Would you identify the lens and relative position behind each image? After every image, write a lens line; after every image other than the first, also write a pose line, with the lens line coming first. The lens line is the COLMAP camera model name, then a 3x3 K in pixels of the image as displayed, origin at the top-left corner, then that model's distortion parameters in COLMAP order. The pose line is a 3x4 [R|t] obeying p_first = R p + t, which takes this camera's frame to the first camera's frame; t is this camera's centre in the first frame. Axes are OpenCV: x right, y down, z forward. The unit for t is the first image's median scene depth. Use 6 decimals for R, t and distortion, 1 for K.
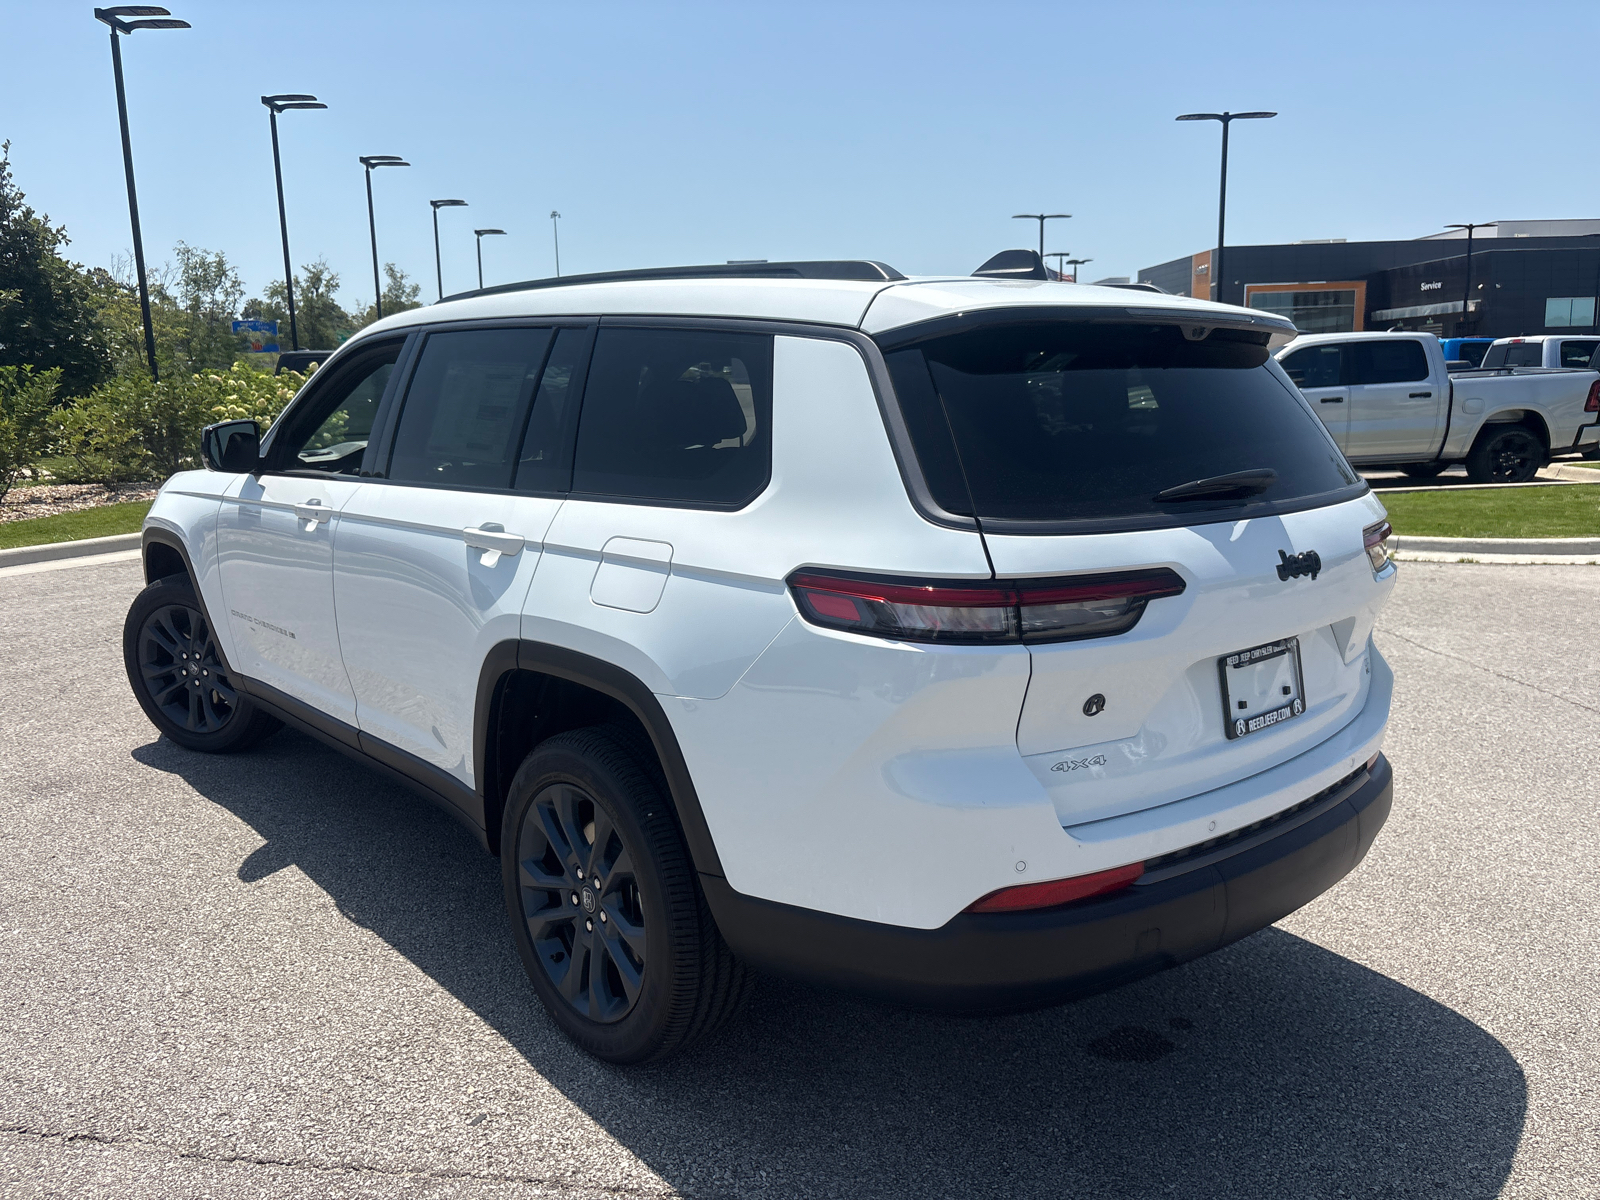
lens RADIAL K [[1220.9, 0, 792.1], [0, 1220.9, 601.7], [0, 0, 1]] dist [0.015154, -0.008617]
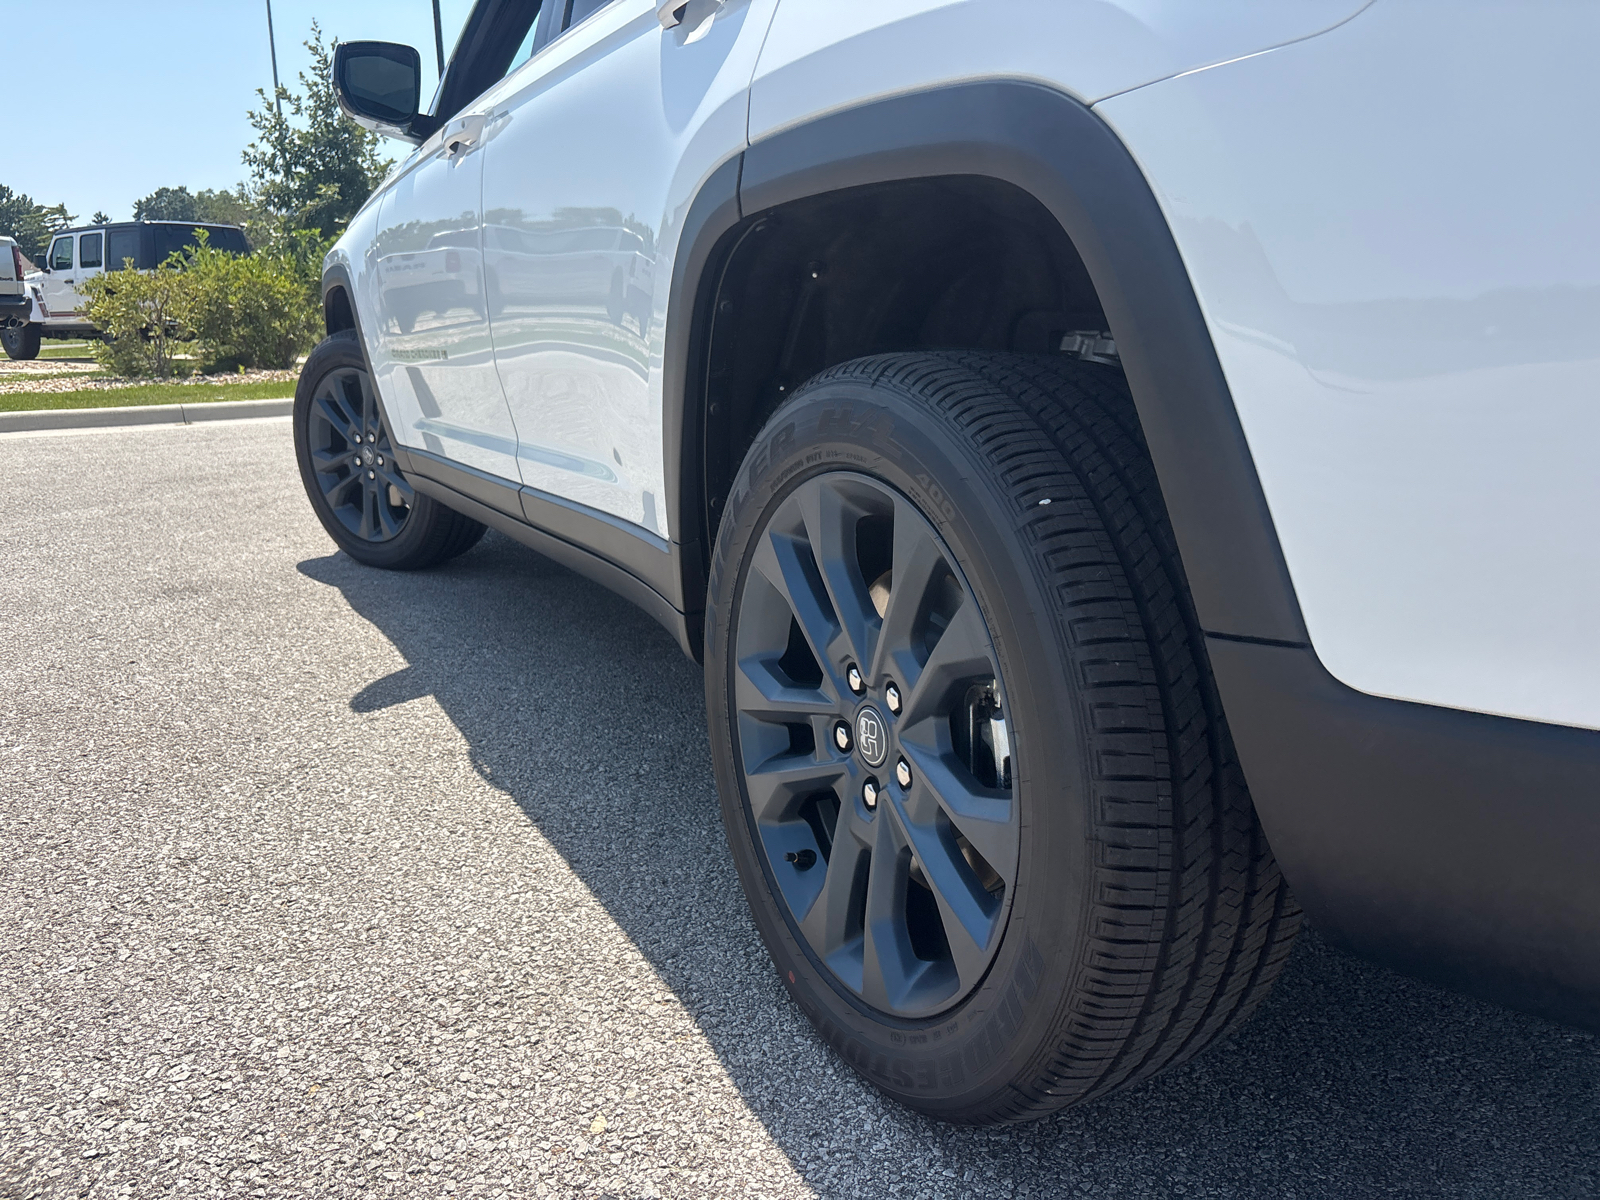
lens RADIAL K [[1220.9, 0, 792.9], [0, 1220.9, 587.8], [0, 0, 1]] dist [0.015154, -0.008617]
pose [[0.972354, 0.049240, -0.228262, -0.091414], [-0.042628, 0.998519, 0.033810, 0.168313], [0.229589, -0.023145, 0.973012, 0.536737]]
